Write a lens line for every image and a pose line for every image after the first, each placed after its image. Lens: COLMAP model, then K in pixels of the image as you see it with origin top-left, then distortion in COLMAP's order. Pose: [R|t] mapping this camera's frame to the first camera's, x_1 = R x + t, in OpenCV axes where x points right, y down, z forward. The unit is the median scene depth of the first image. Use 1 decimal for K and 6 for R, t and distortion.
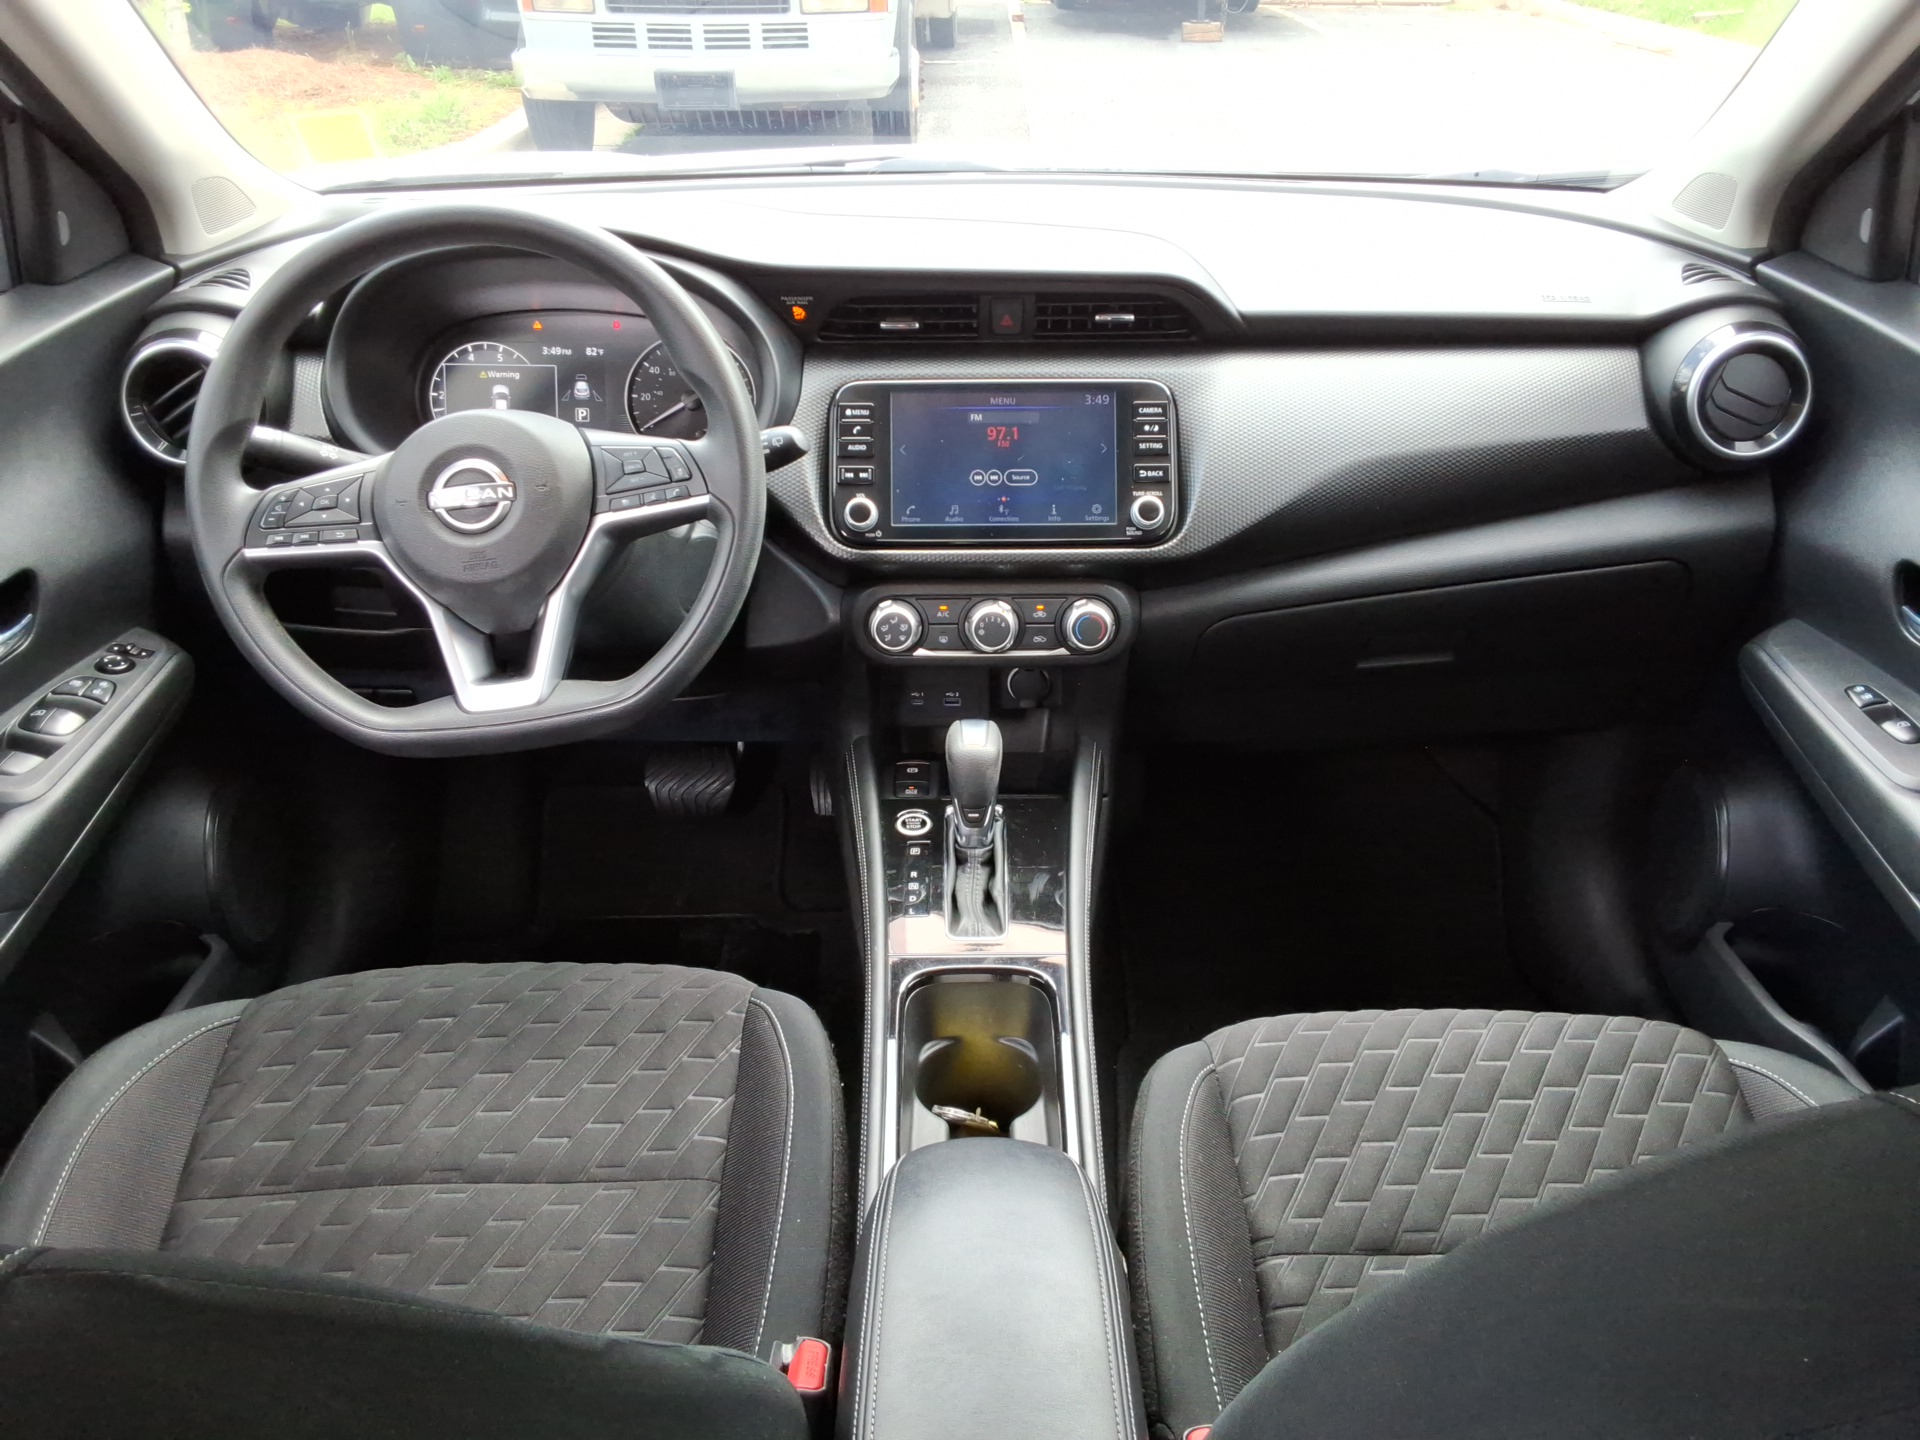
lens RADIAL K [[1529.5, 0, 976.3], [0, 1529.5, 712.1], [0, 0, 1]] dist [0.126139, -0.199502]
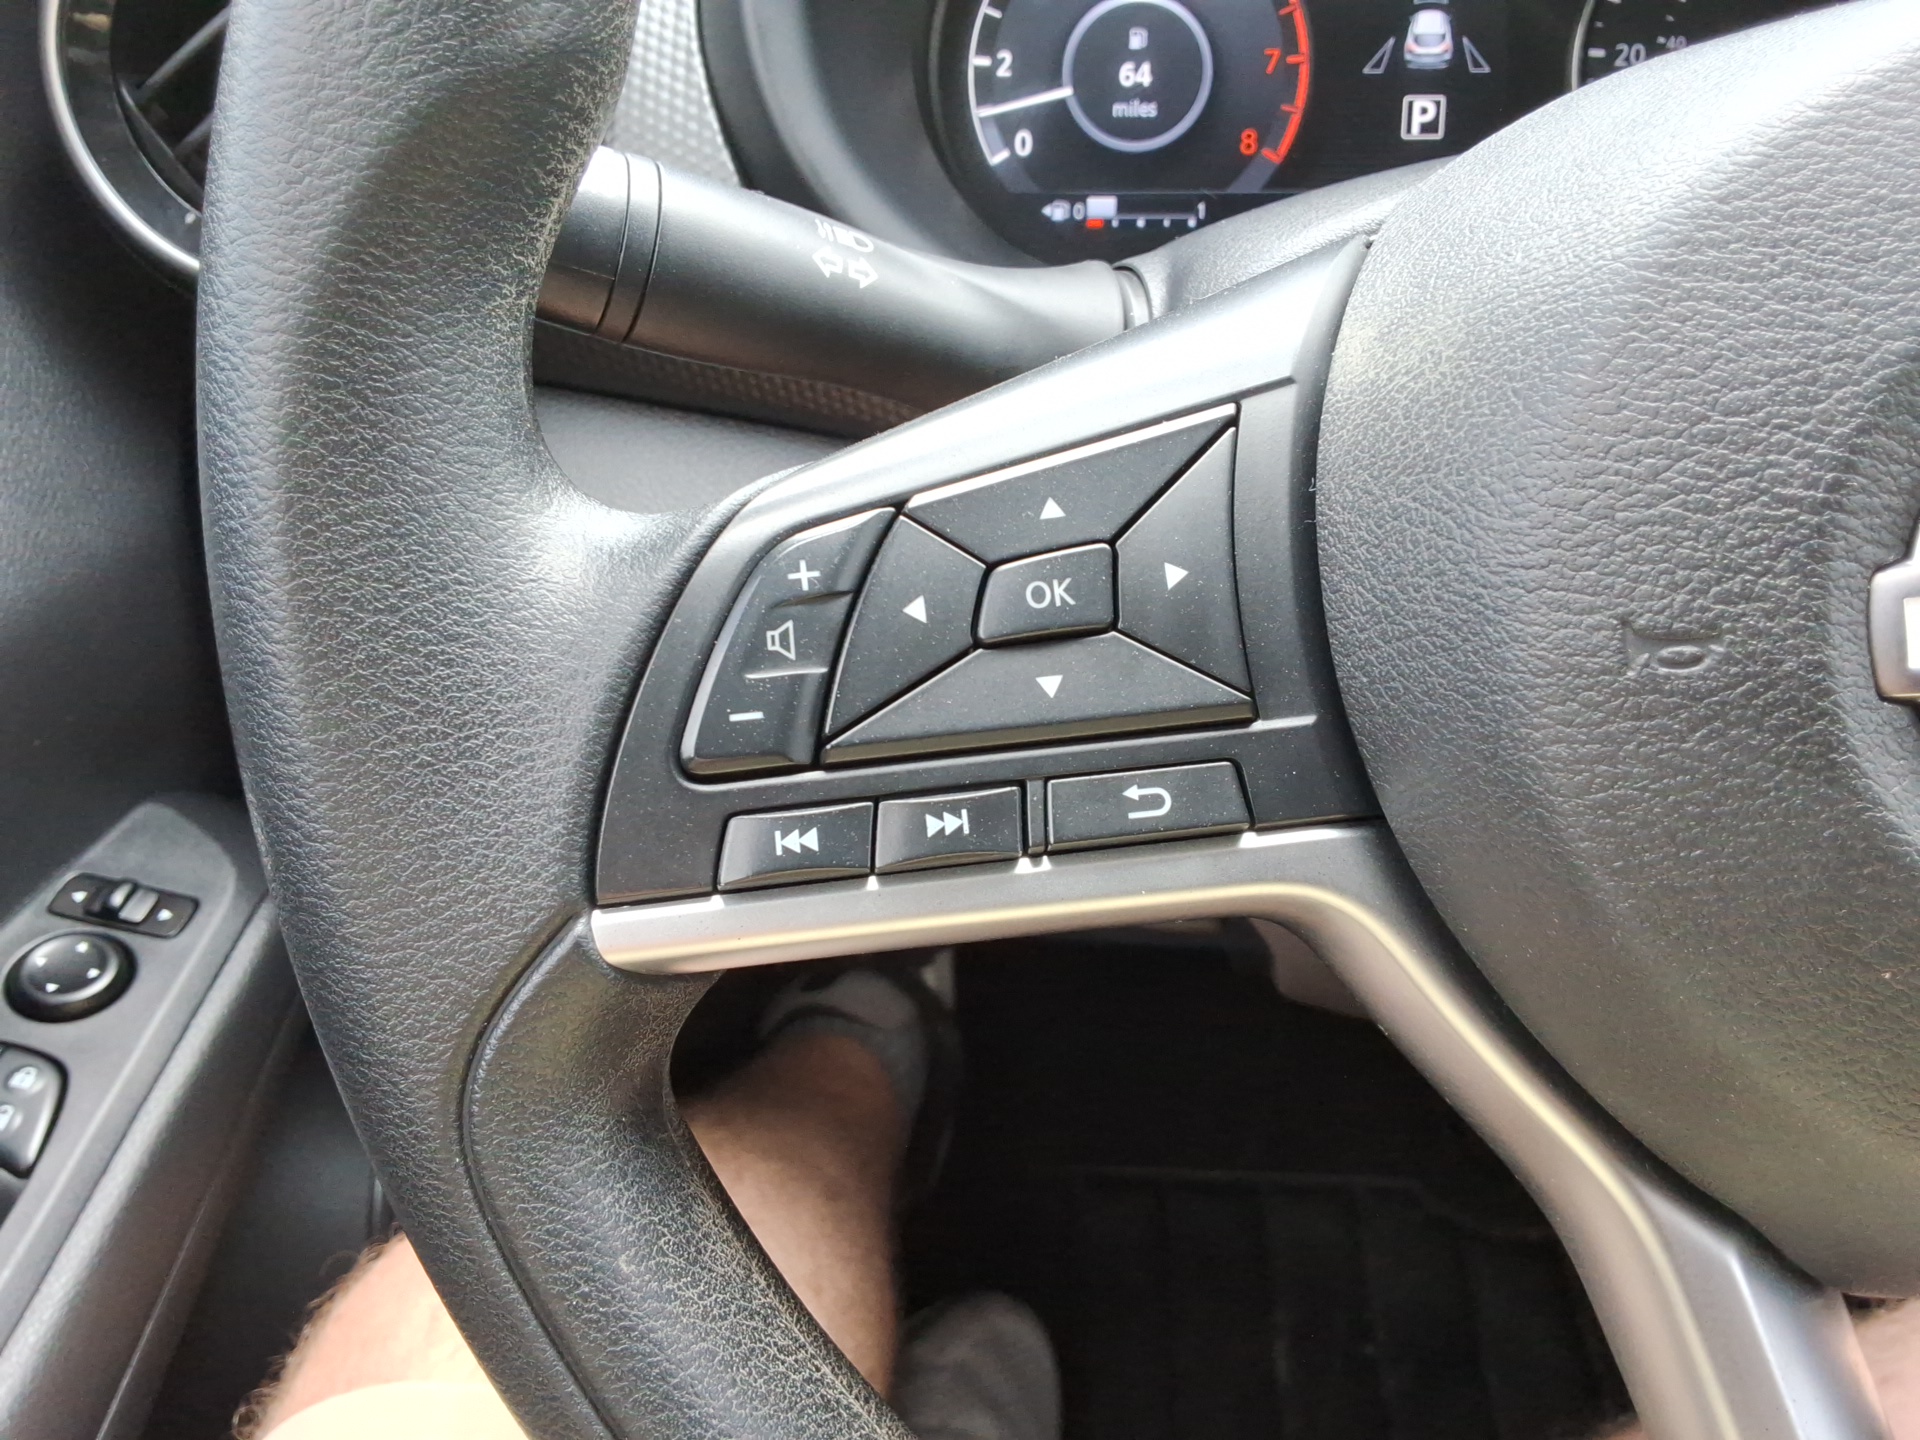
lens RADIAL K [[1543.4, 0, 982.7], [0, 1543.4, 720.3], [0, 0, 1]] dist [0.094562, -0.124419]
pose [[0.996947, 0.022362, -0.074806, -0.351387], [-0.011839, 0.990325, 0.138263, -0.122443], [0.077174, -0.136955, 0.987566, 0.713985]]
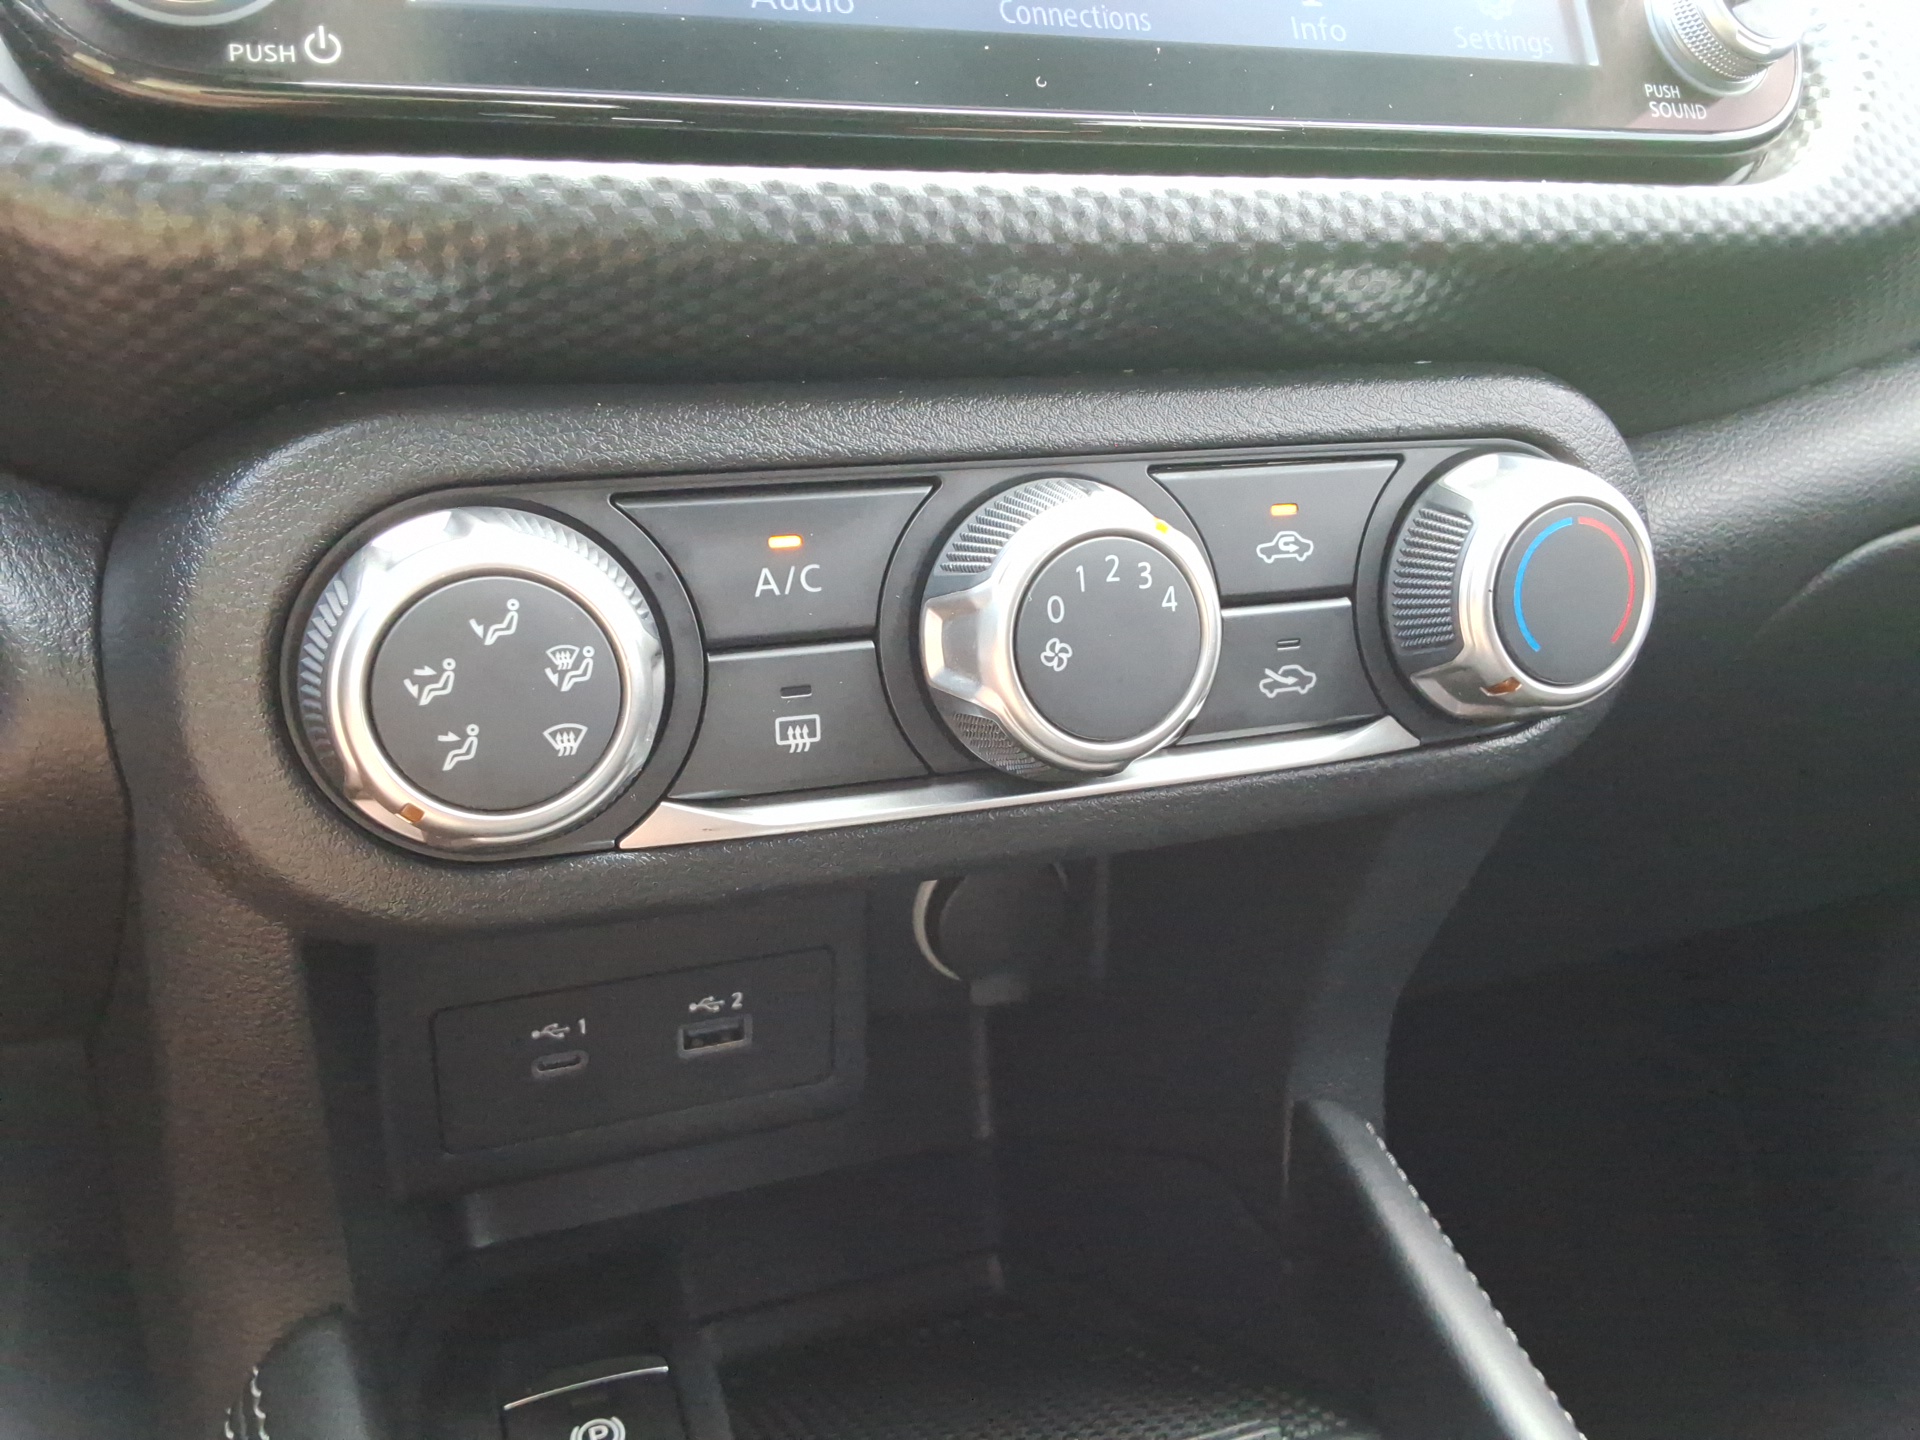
lens RADIAL K [[1579.1, 0, 968.5], [0, 1579.1, 716.1], [0, 0, 1]] dist [0.174889, -0.354776]
pose [[0.929591, -0.093938, 0.356421, -0.066703], [0.131750, 0.987778, -0.083282, -0.032716], [-0.344242, 0.124377, 0.930606, 0.842629]]
